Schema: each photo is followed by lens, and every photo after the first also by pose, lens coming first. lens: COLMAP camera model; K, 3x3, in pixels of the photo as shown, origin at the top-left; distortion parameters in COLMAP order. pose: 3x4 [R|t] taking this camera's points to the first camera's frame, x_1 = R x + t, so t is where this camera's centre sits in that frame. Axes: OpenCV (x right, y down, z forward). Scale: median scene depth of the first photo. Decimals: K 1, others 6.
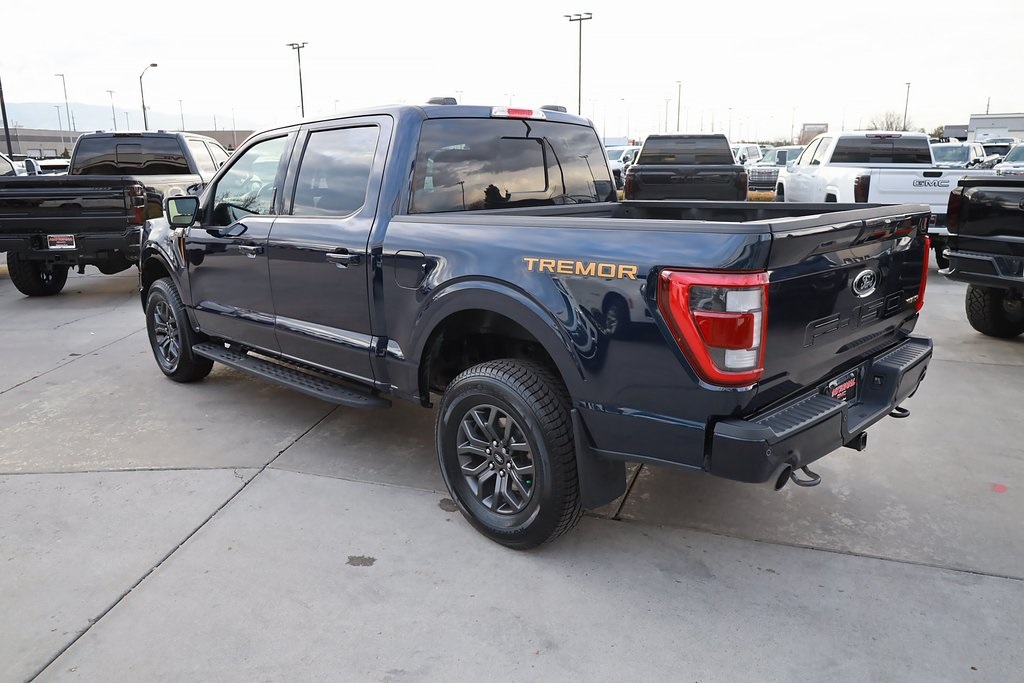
lens RADIAL K [[738.5, 0, 512.0], [0, 738.5, 341.5], [0, 0, 1]] dist [-0.010876, -0.000142]
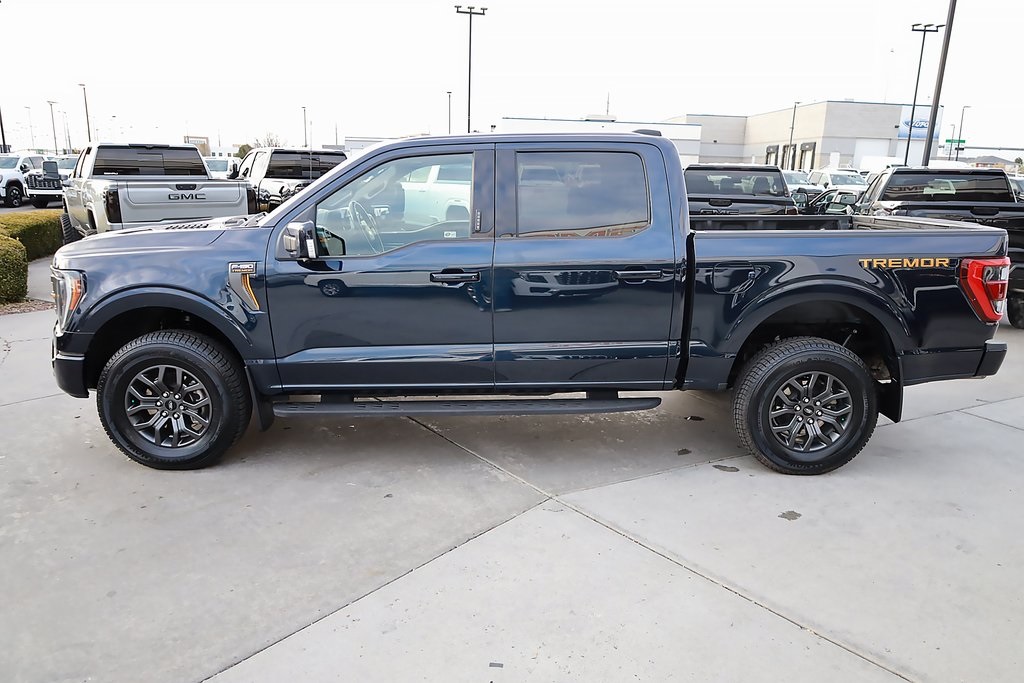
lens RADIAL K [[692.3, 0, 514.2], [0, 692.3, 344.2], [0, 0, 1]] dist [-0.014028, -0.002379]
pose [[0.697739, -0.147777, 0.700944, -1.421955], [0.146458, 0.987250, 0.062350, -0.134517], [-0.701221, 0.059155, 0.710486, 0.544118]]
